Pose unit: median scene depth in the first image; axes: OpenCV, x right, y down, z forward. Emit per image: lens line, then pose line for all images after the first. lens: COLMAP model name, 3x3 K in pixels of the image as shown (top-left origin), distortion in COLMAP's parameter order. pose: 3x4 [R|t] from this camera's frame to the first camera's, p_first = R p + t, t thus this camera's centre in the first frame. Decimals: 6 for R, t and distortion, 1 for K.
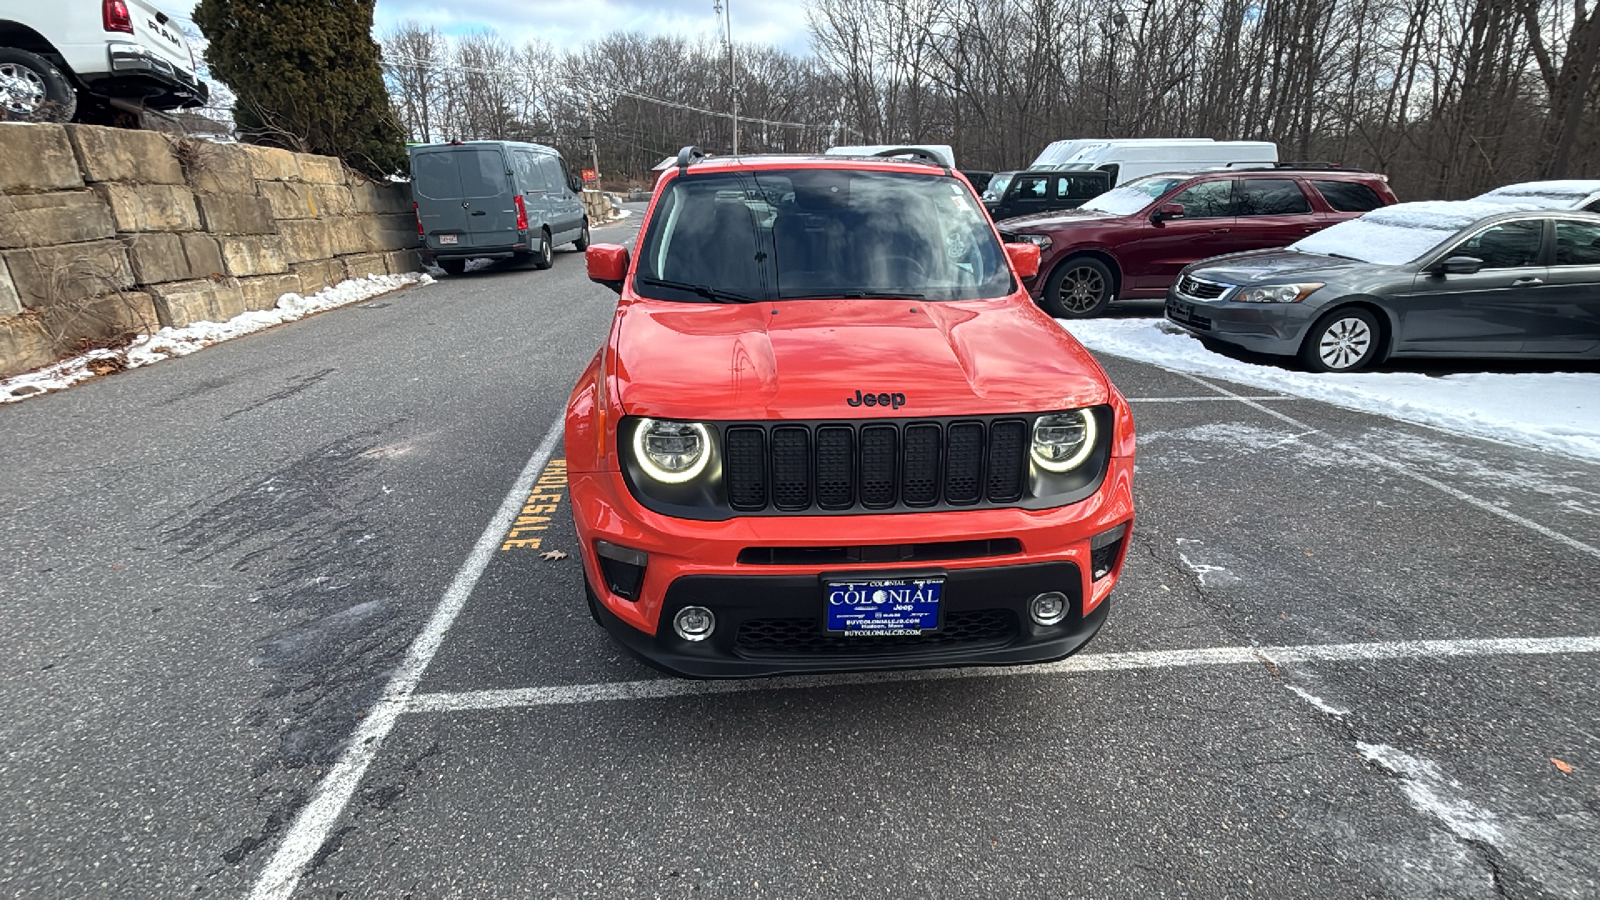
lens RADIAL K [[740.0, 0, 797.9], [0, 740.0, 447.8], [0, 0, 1]] dist [-0.009750, 0.005635]
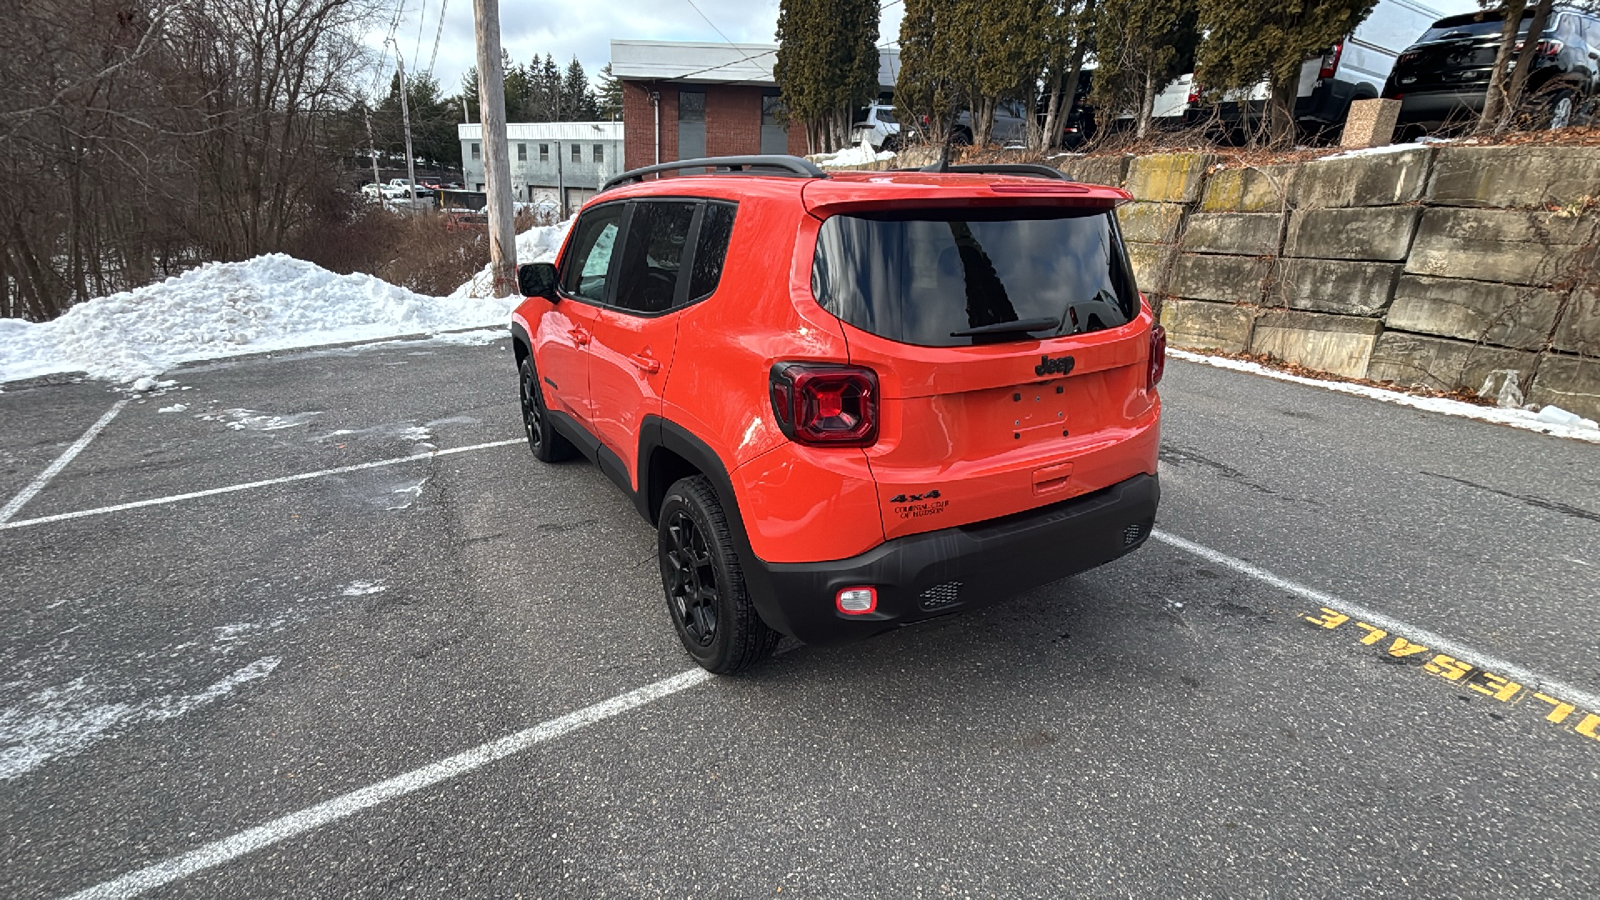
lens RADIAL K [[740.0, 0, 800.6], [0, 740.0, 449.8], [0, 0, 1]] dist [-0.009750, 0.005635]
pose [[-0.899363, 0.132976, -0.416490, 0.240028], [-0.151255, 0.799164, 0.581773, -0.408427], [0.410205, 0.586221, -0.698625, 1.136123]]
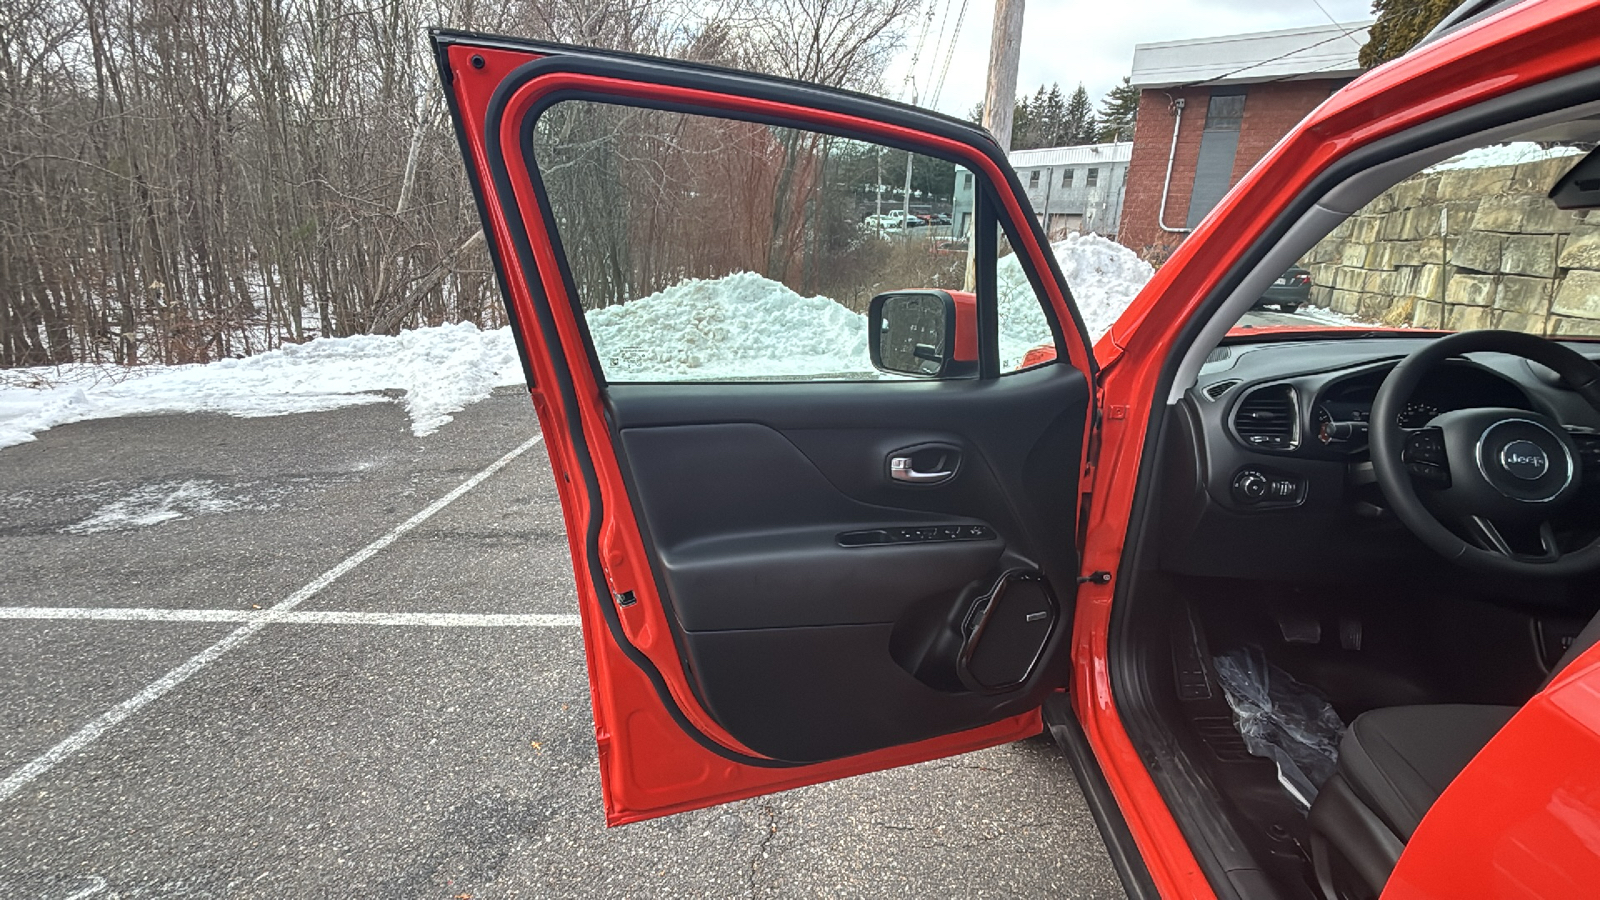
lens RADIAL K [[740.0, 0, 796.0], [0, 740.0, 453.5], [0, 0, 1]] dist [-0.009750, 0.005635]
pose [[-0.988582, -0.045294, 0.143715, 0.213297], [0.048152, 0.808785, 0.586130, -0.230194], [-0.142782, 0.586358, -0.797369, 0.719700]]
